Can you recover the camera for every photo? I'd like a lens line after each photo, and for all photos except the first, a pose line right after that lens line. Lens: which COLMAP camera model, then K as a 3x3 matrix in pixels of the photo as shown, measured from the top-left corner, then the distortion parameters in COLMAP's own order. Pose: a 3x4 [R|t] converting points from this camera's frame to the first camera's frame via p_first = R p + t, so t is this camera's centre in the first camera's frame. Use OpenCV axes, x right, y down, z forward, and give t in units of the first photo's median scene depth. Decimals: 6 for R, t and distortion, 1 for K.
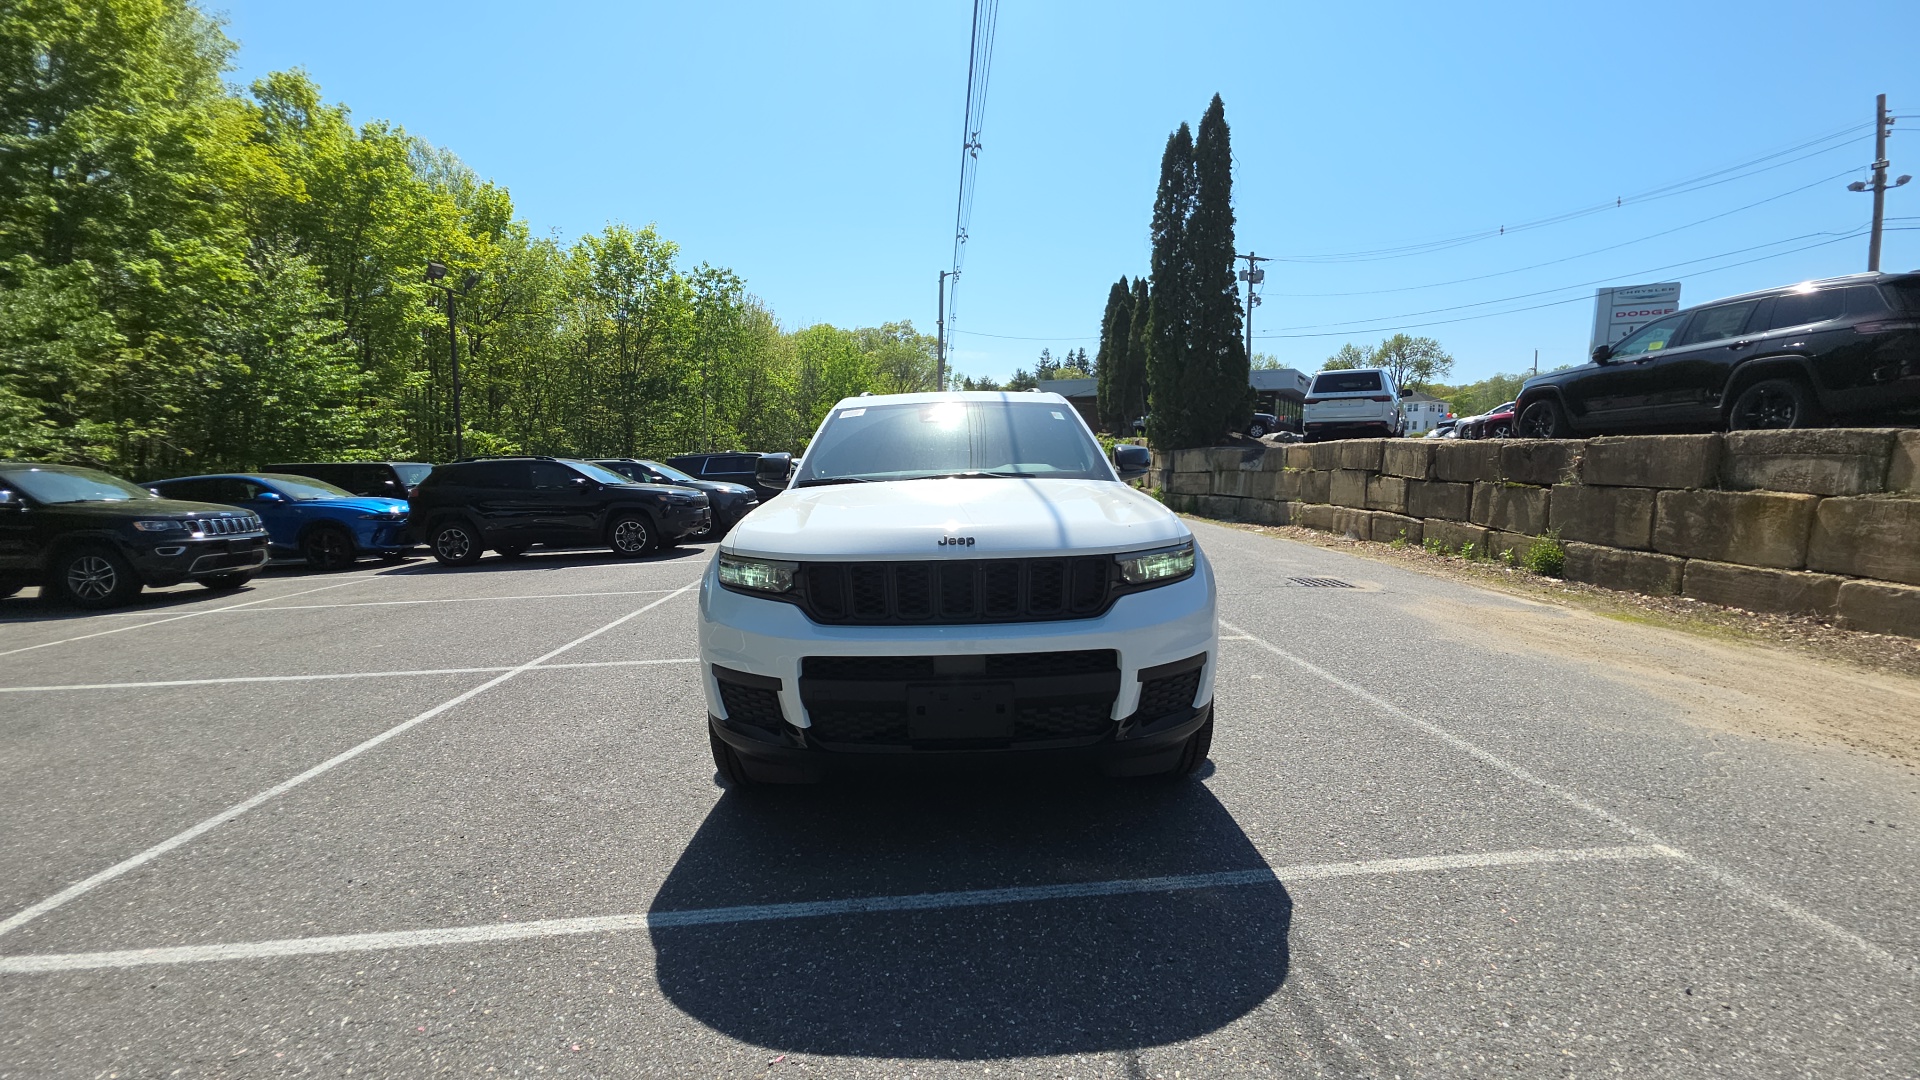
lens RADIAL K [[759.4, 0, 951.8], [0, 759.4, 542.1], [0, 0, 1]] dist [0.012696, -0.007604]
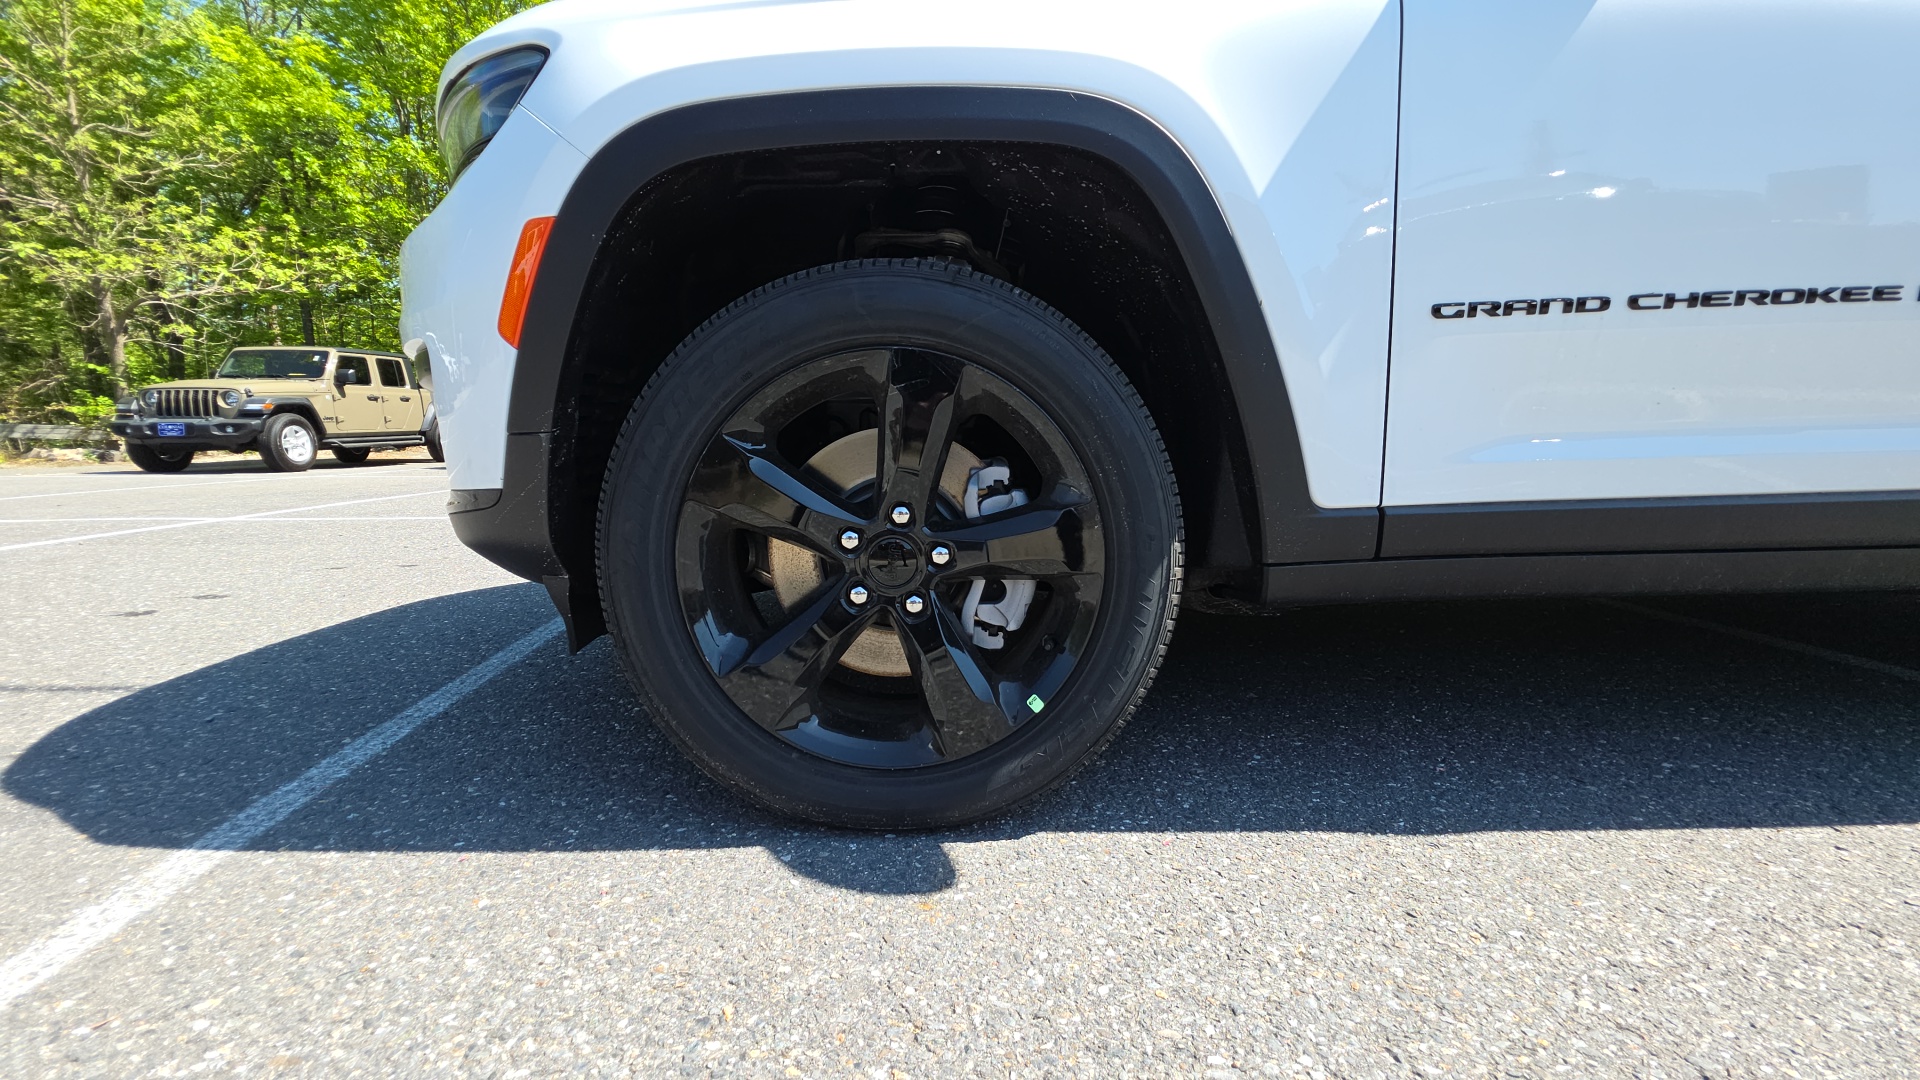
lens RADIAL K [[759.4, 0, 950.1], [0, 759.4, 541.8], [0, 0, 1]] dist [0.012696, -0.007604]
pose [[0.014657, 0.171153, -0.985135, 0.116835], [-0.098787, 0.980669, 0.168907, 0.023657], [0.995001, 0.094843, 0.031281, 0.198376]]
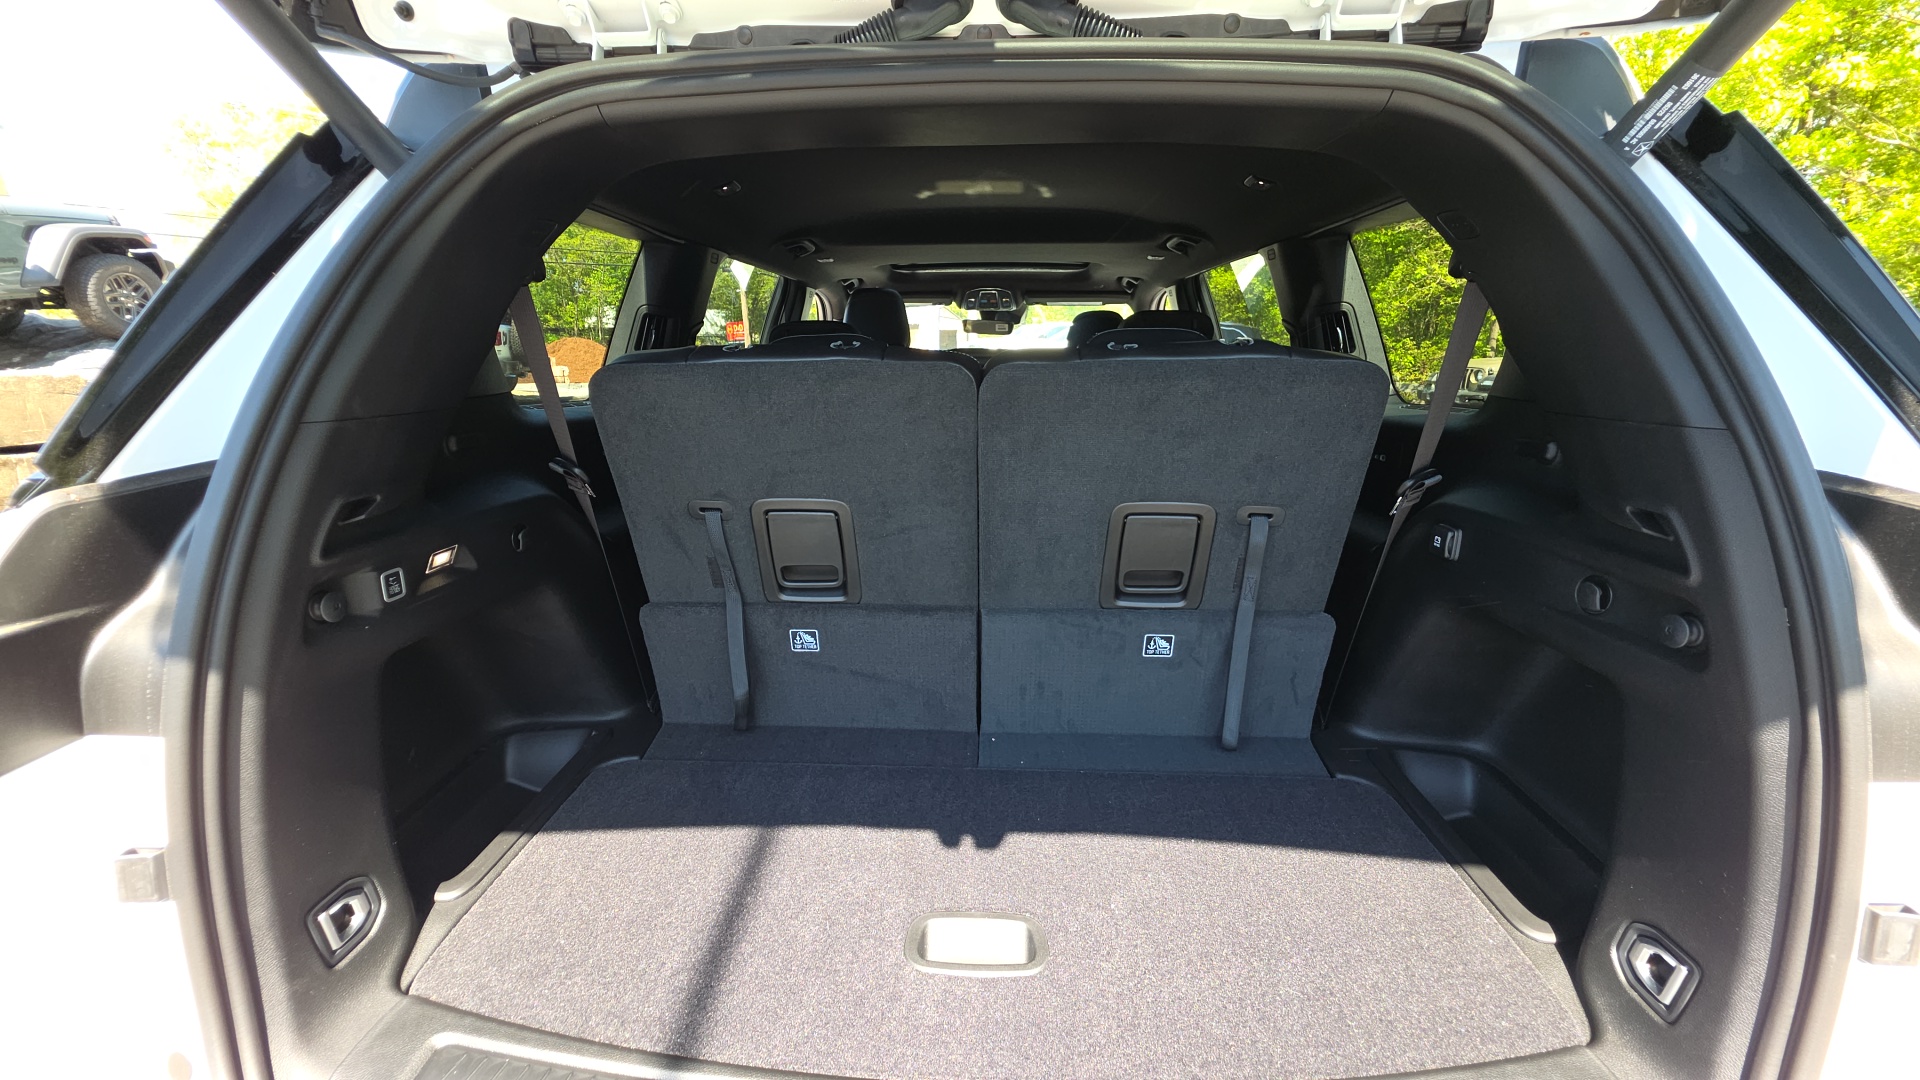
lens RADIAL K [[759.4, 0, 952.6], [0, 759.4, 545.8], [0, 0, 1]] dist [0.012696, -0.007604]
pose [[-0.998479, 0.009942, 0.054238, 0.000210], [0.028239, 0.937033, 0.348098, -0.053690], [-0.047362, 0.349100, -0.935888, 0.463215]]
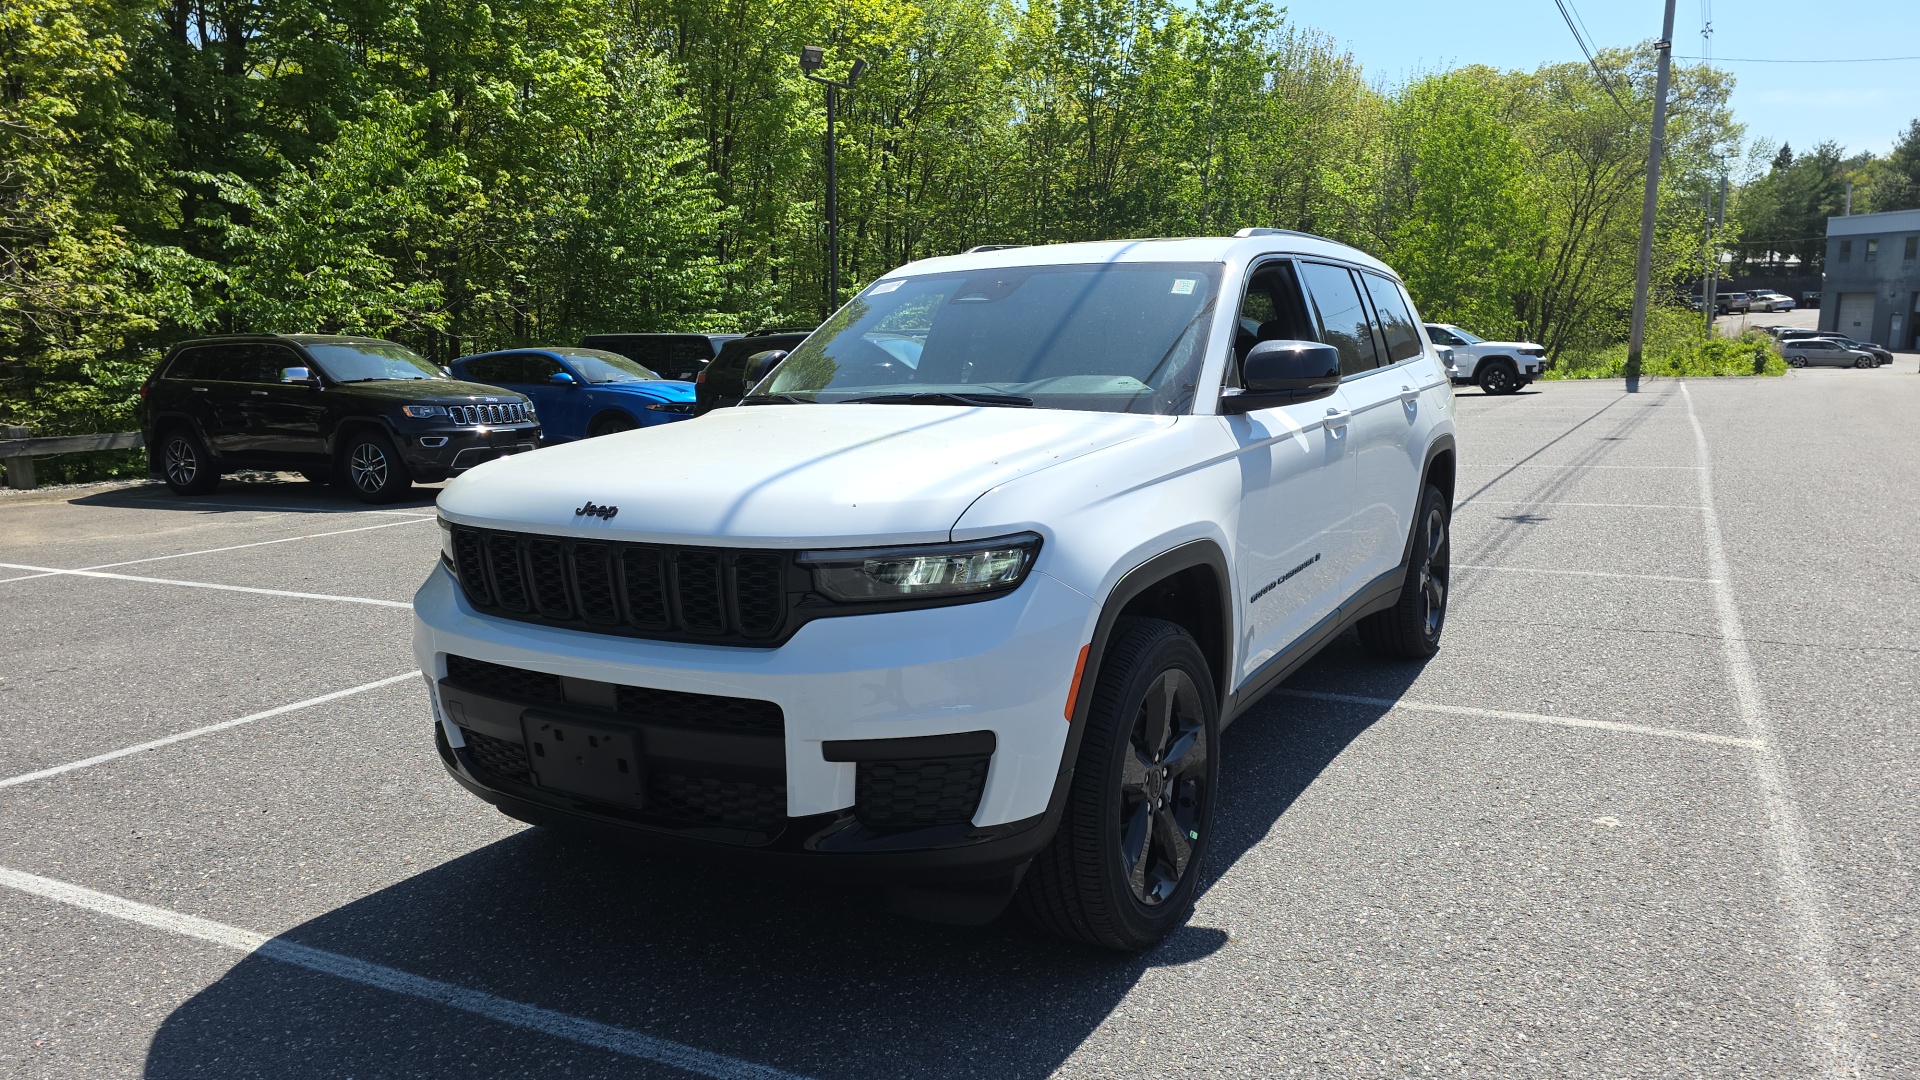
lens RADIAL K [[1289.0, 0, 966.8], [0, 1289.0, 547.3], [0, 0, 1]] dist [0.035077, -0.016350]
pose [[0.860238, 0.086809, -0.502449, 0.123839], [-0.052904, 0.995278, 0.081379, -0.011200], [0.507141, -0.043423, 0.860769, 0.026165]]
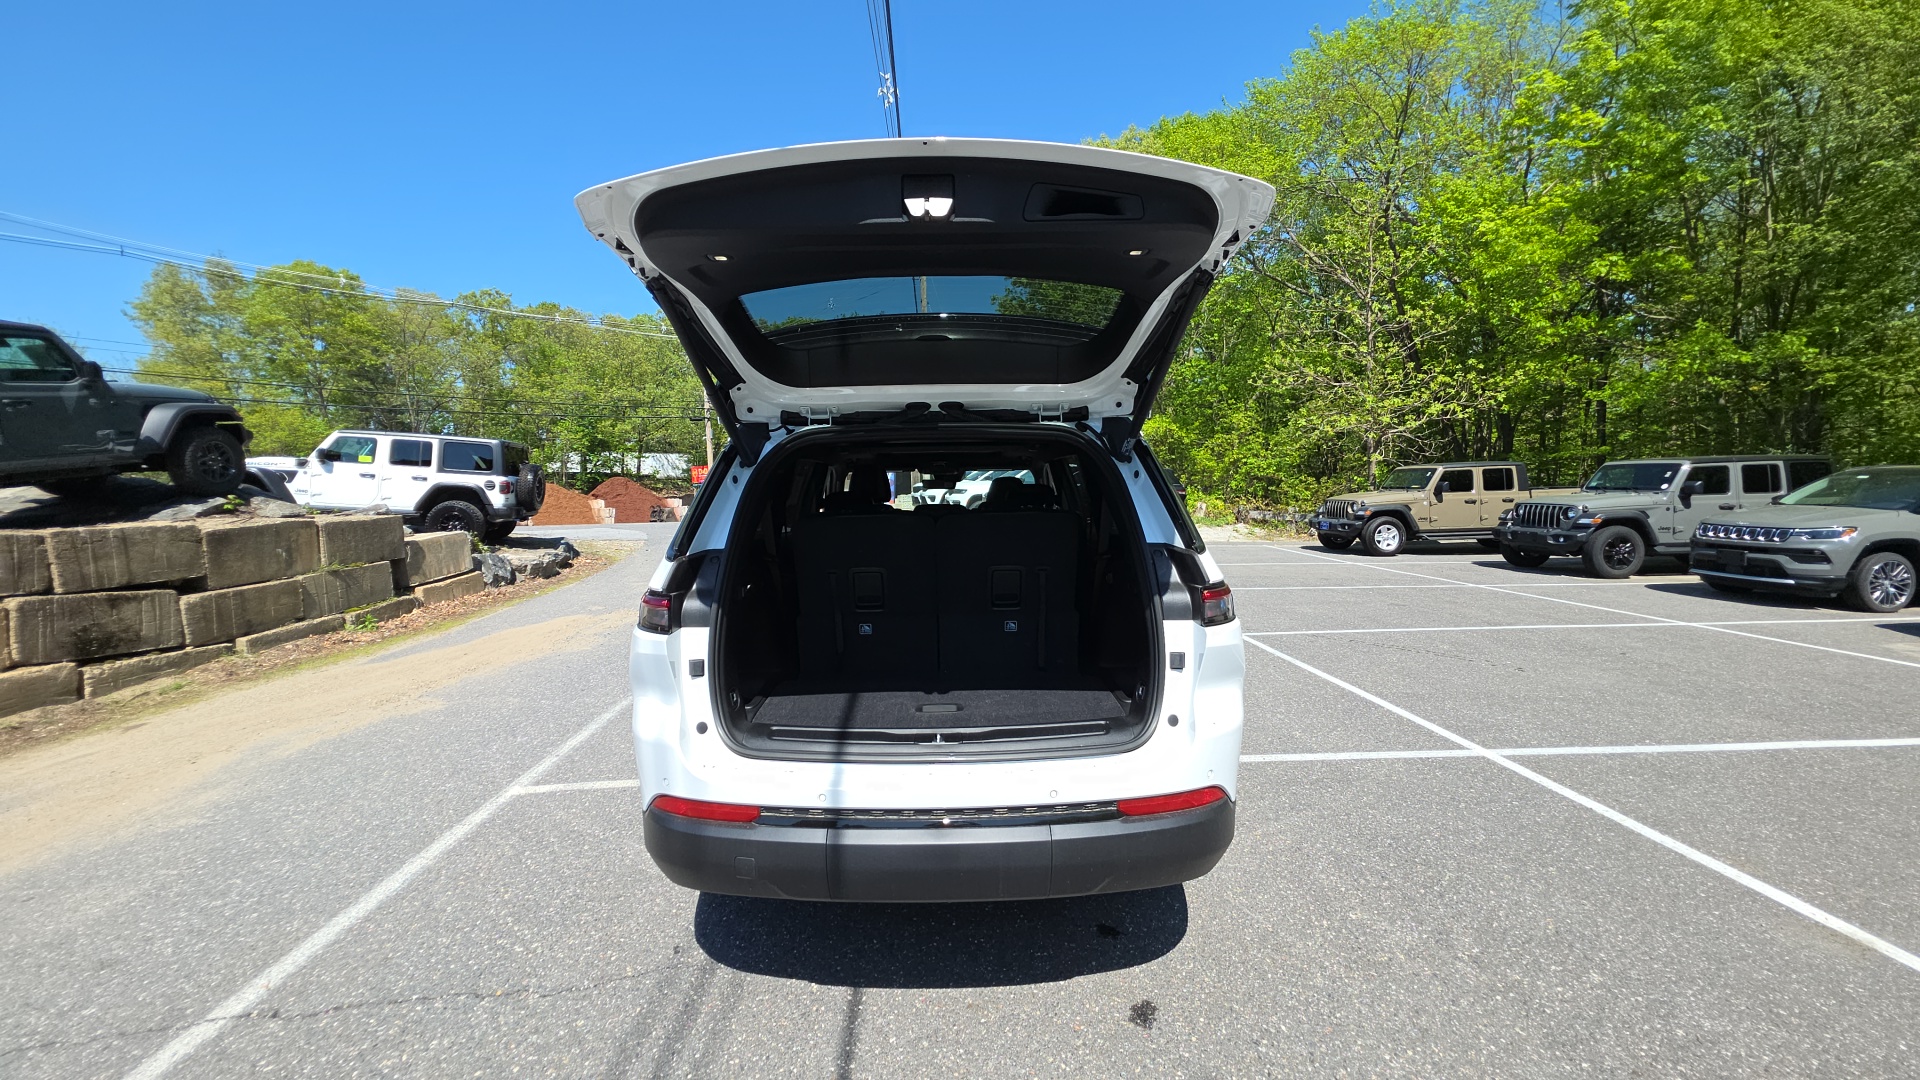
lens RADIAL K [[759.4, 0, 951.8], [0, 759.4, 542.8], [0, 0, 1]] dist [0.012696, -0.007604]
pose [[-0.999270, 0.037481, -0.007355, -0.000854], [0.035581, 0.983459, 0.177604, -0.068354], [0.013890, 0.177213, -0.984075, 0.556118]]
